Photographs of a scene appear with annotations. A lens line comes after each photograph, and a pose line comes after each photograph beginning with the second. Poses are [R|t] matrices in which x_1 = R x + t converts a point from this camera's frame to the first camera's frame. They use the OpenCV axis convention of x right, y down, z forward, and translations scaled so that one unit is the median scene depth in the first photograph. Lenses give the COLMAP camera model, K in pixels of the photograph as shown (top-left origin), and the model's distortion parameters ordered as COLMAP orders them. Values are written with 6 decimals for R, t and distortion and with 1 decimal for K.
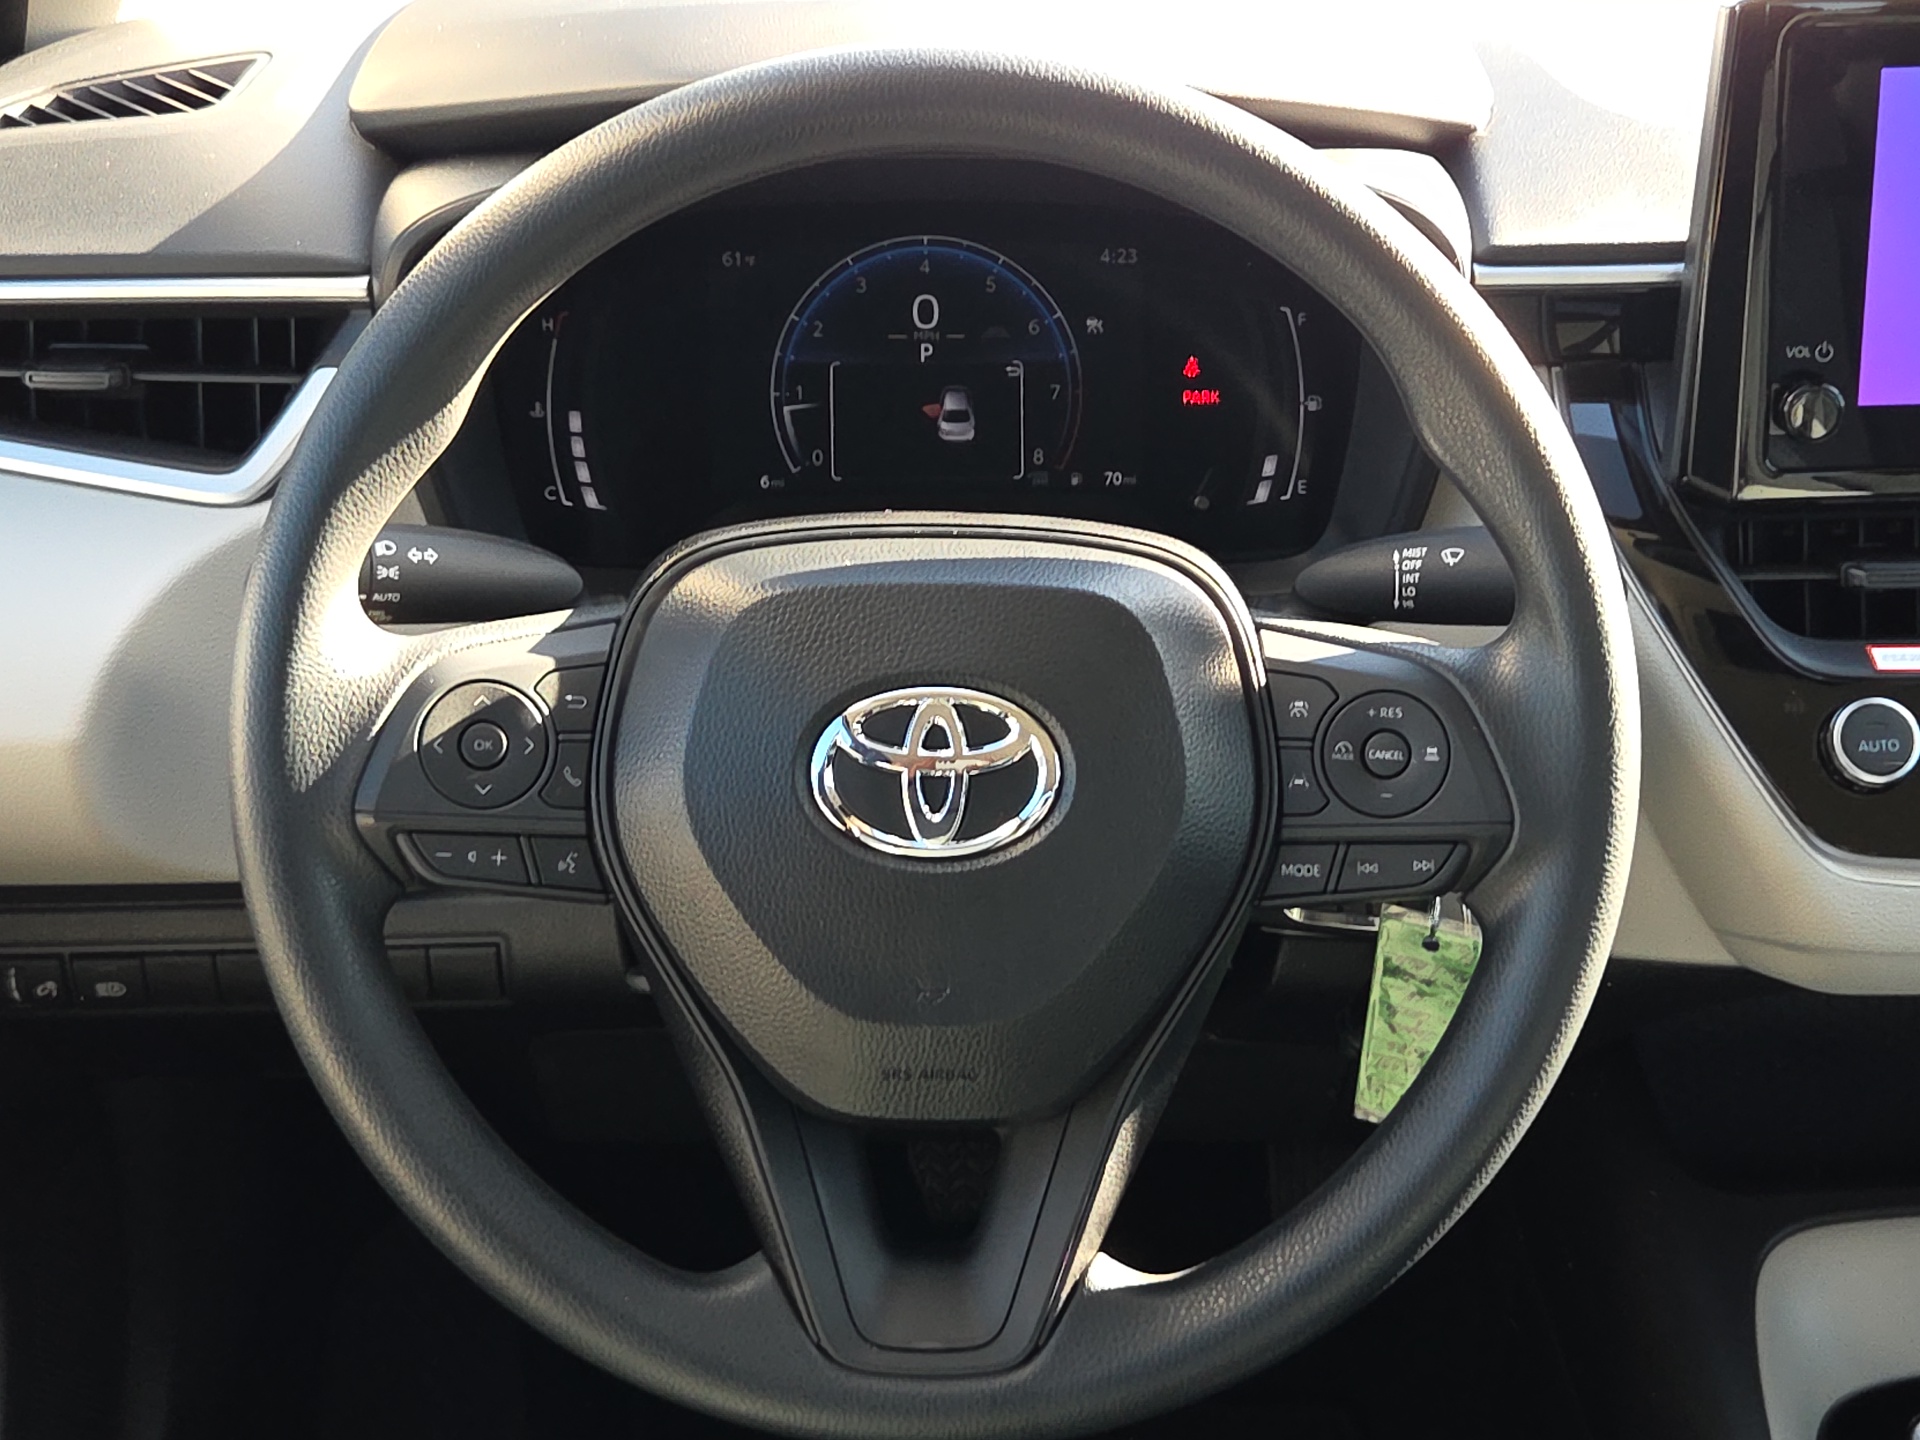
lens RADIAL K [[3107.4, 0, 966.1], [0, 3107.4, 671.1], [0, 0, 1]] dist [0.114866, -0.189781]
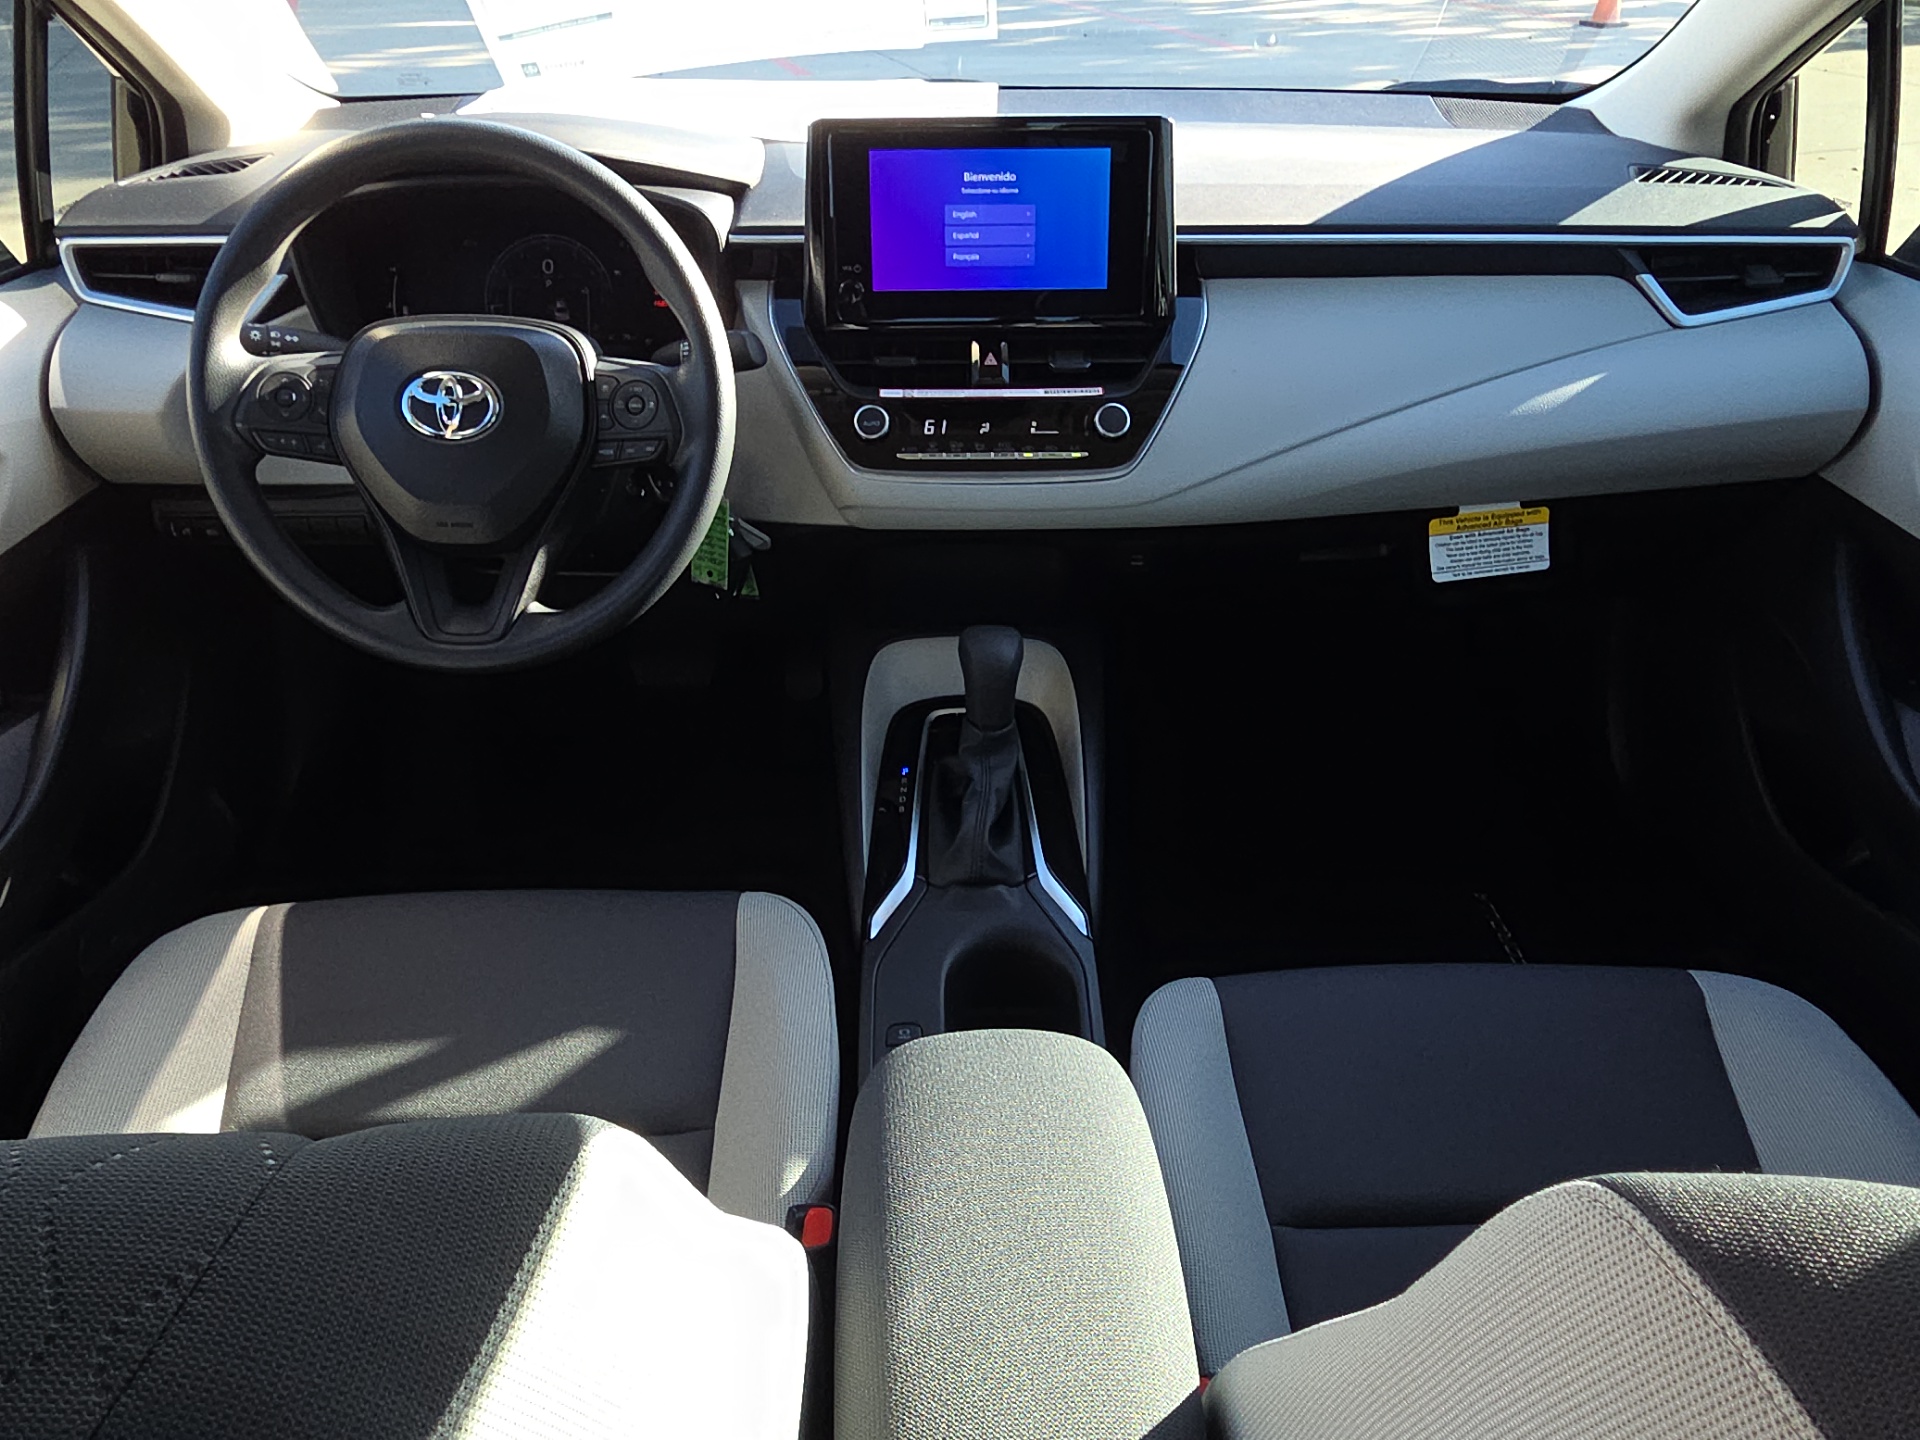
lens RADIAL K [[1501.5, 0, 960.0], [0, 1501.5, 720.0], [0, 0, 1]] dist [-0.004476, 0.004513]
pose [[0.999937, 0.010610, 0.003561, 0.400636], [-0.010859, 0.996793, 0.079277, 0.184558], [-0.002709, -0.079311, 0.996846, -0.264035]]
